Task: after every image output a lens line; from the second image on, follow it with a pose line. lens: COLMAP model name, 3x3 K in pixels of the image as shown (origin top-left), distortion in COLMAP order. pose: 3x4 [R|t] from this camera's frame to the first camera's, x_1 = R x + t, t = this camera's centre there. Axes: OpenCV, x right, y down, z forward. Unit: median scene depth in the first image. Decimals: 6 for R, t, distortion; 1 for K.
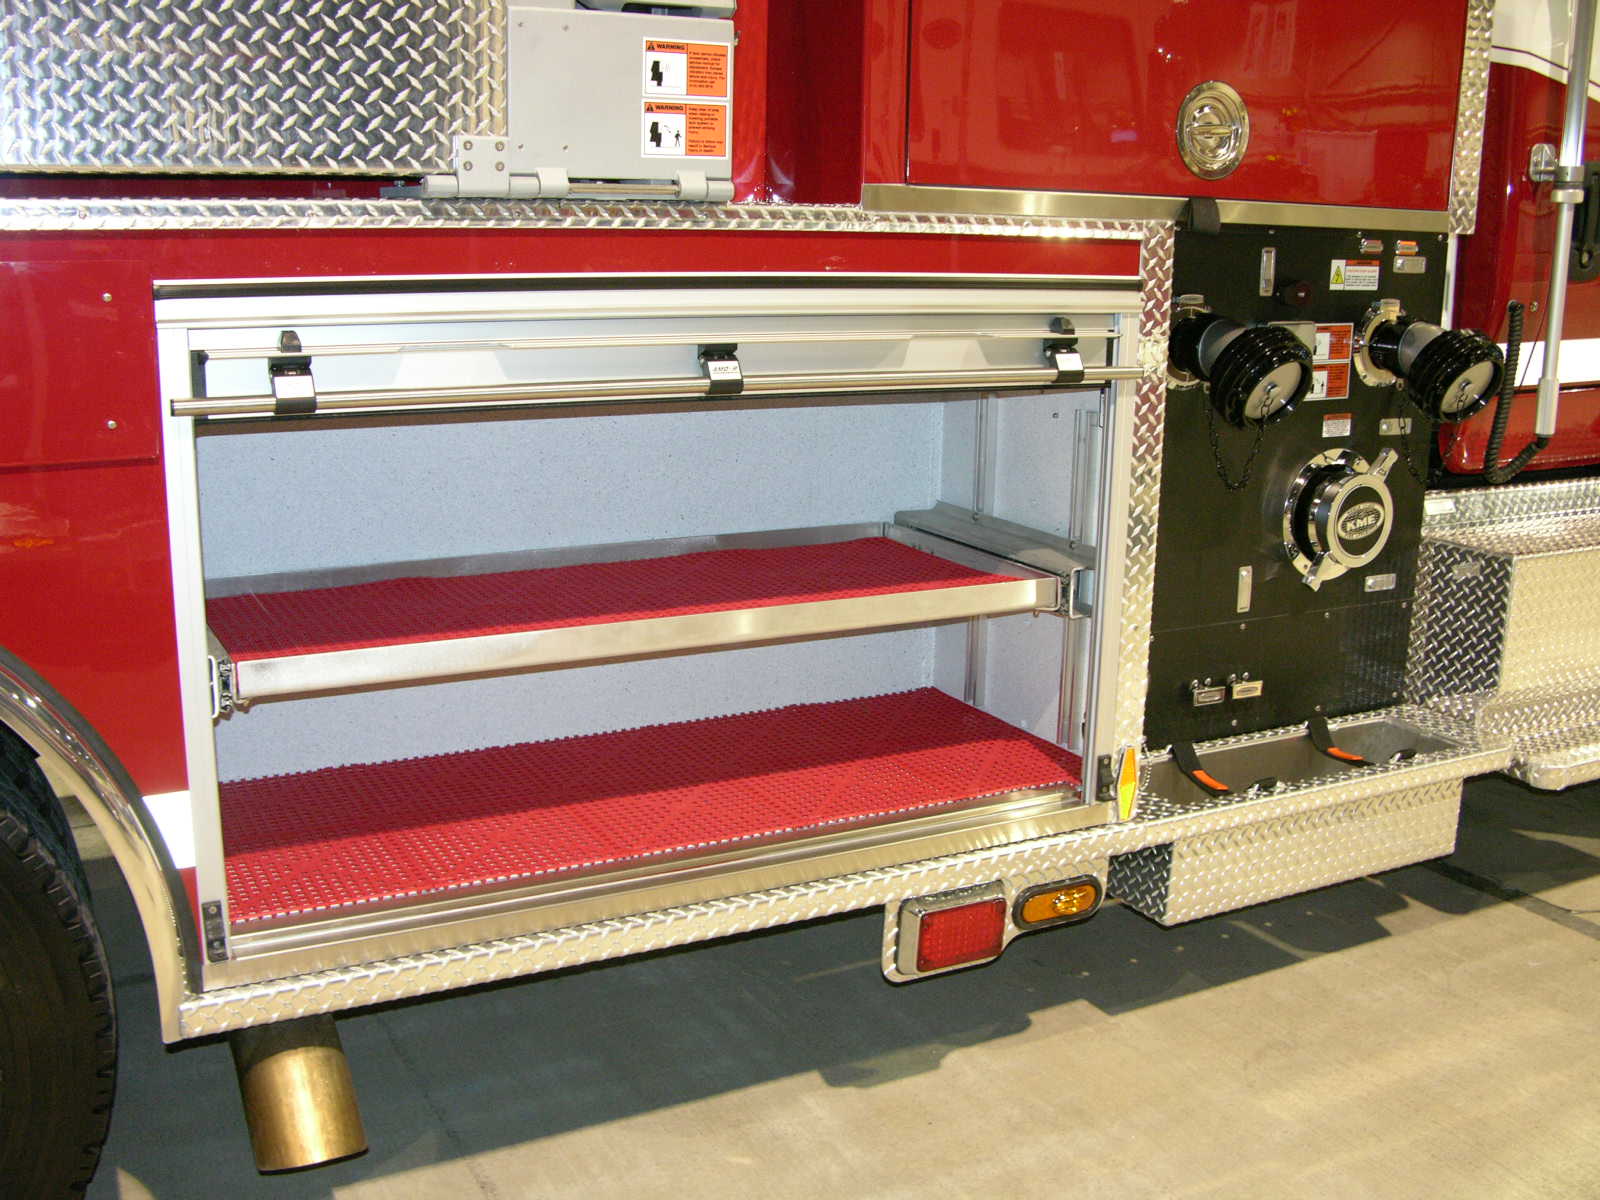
lens RADIAL K [[1746.9, 0, 801.4], [0, 1746.9, 683.7], [0, 0, 1]] dist [-0.190007, 0.329822]
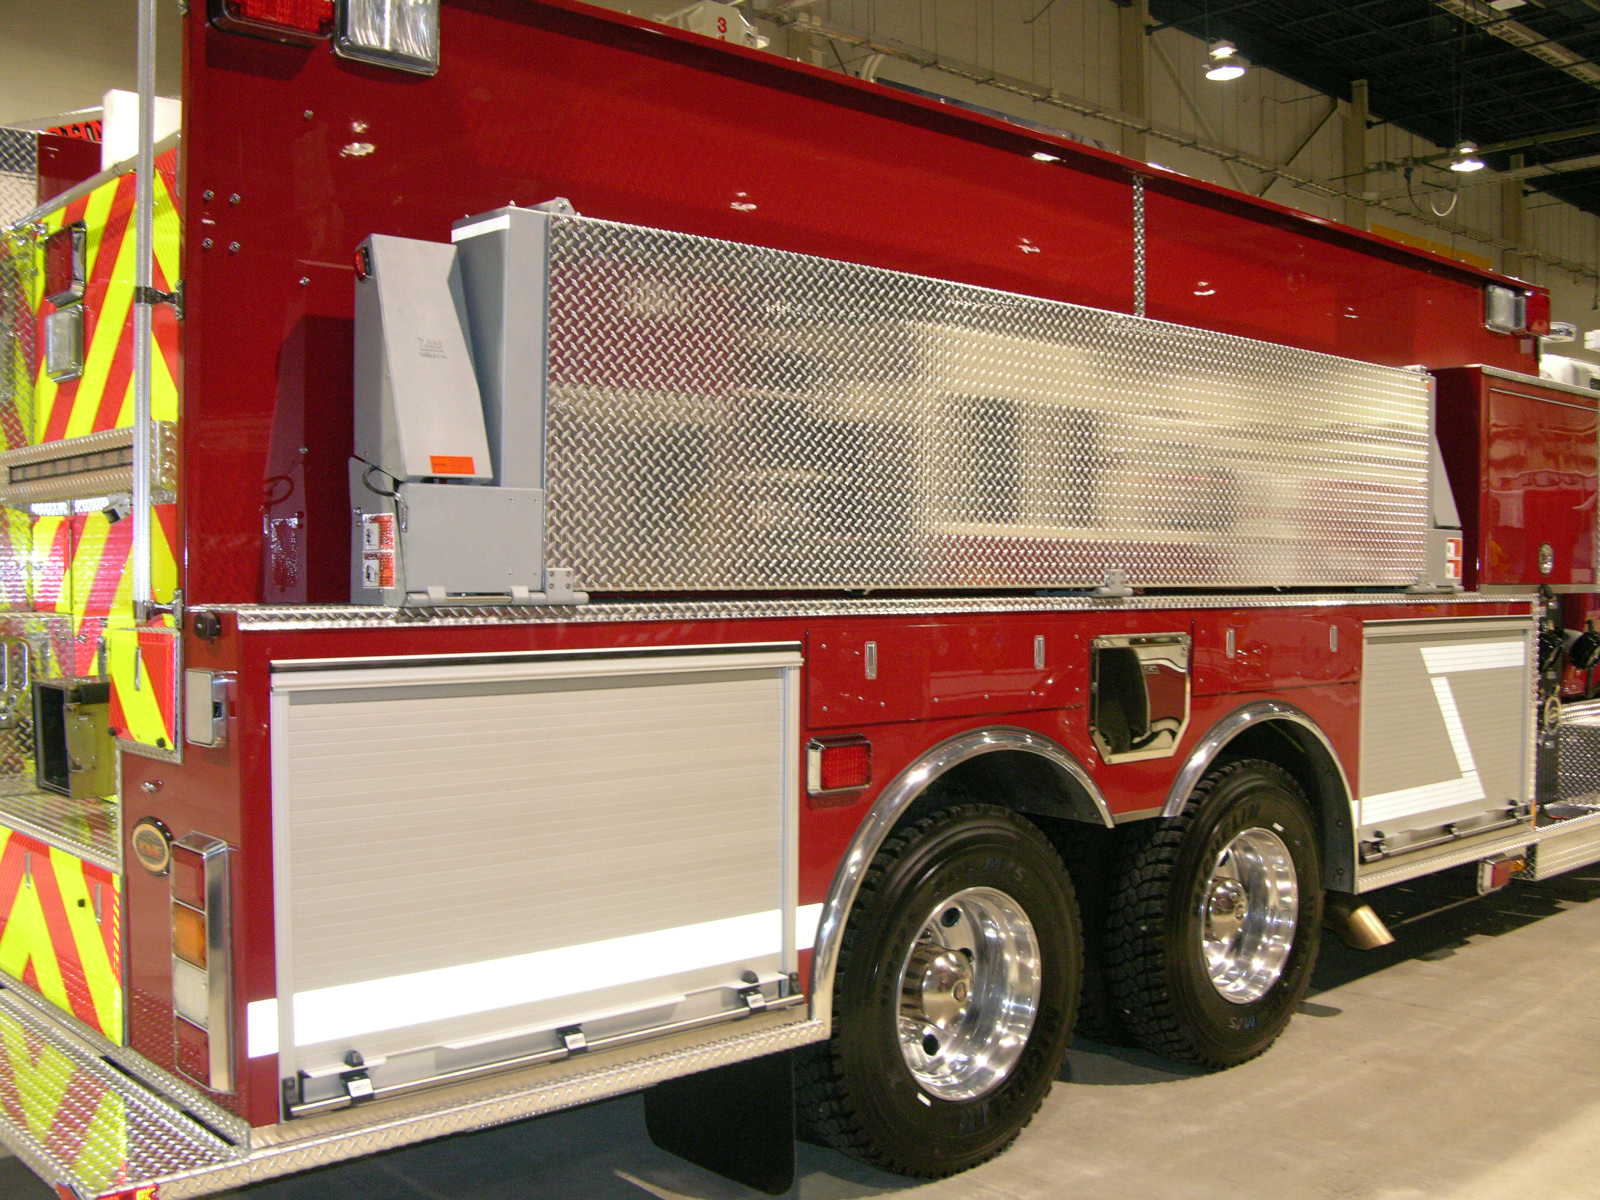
lens RADIAL K [[1636.9, 0, 800.0], [0, 1636.9, 600.0], [0, 0, 1]] dist [-0.199848, 0.229142]
pose [[0.975088, -0.026865, 0.220187, -1.217712], [0.086168, 0.960558, -0.264393, 0.248103], [-0.204400, 0.276779, 0.938943, -0.918325]]
